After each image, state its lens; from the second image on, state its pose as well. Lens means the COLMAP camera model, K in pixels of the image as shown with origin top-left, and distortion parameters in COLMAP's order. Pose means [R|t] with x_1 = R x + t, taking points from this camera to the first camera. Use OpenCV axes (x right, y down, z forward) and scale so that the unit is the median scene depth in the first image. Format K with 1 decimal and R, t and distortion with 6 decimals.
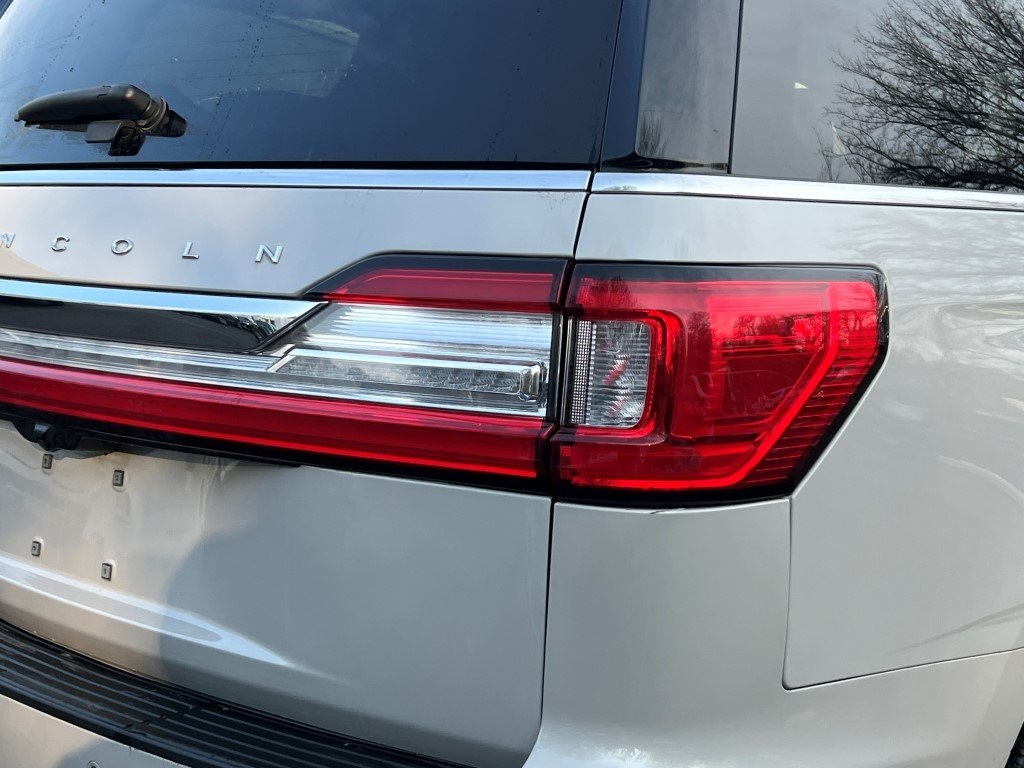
lens RADIAL K [[1489.3, 0, 510.3], [0, 1489.3, 383.8], [0, 0, 1]] dist [0.019144, 0.000000]
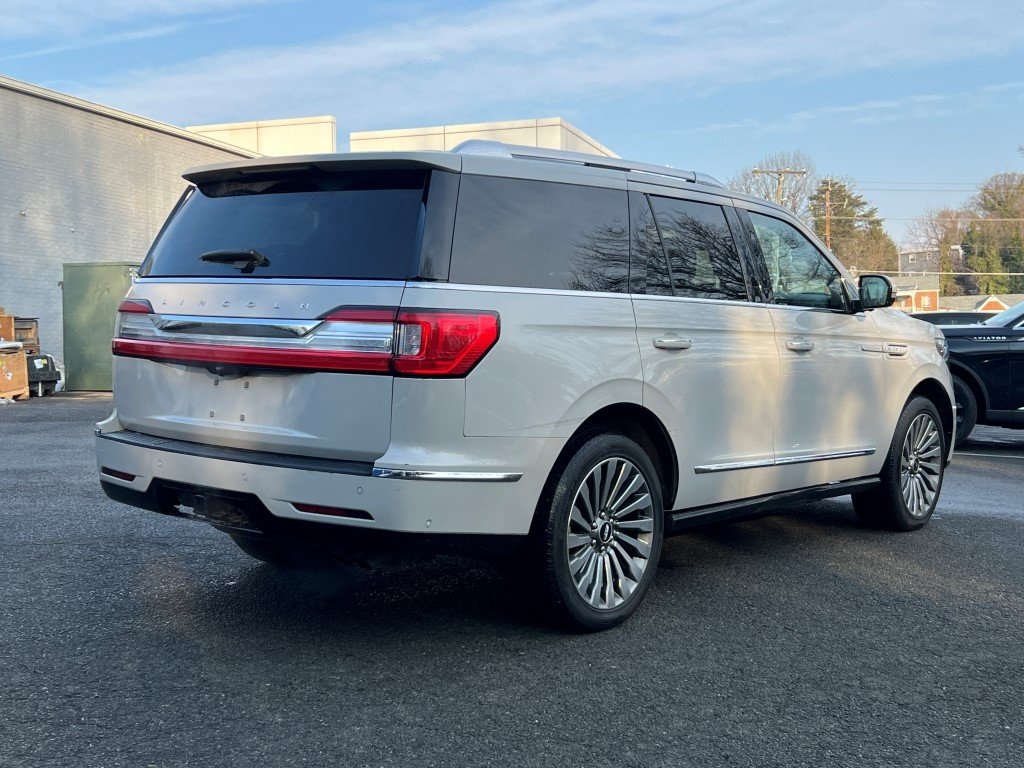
lens RADIAL K [[1260.4, 0, 513.6], [0, 1260.4, 383.5], [0, 0, 1]] dist [0.003819, 0.000000]
pose [[0.996964, 0.006342, 0.077602, 0.075473], [-0.001875, 0.998343, -0.057510, 0.245174], [-0.077839, 0.057190, 0.995324, -1.797553]]
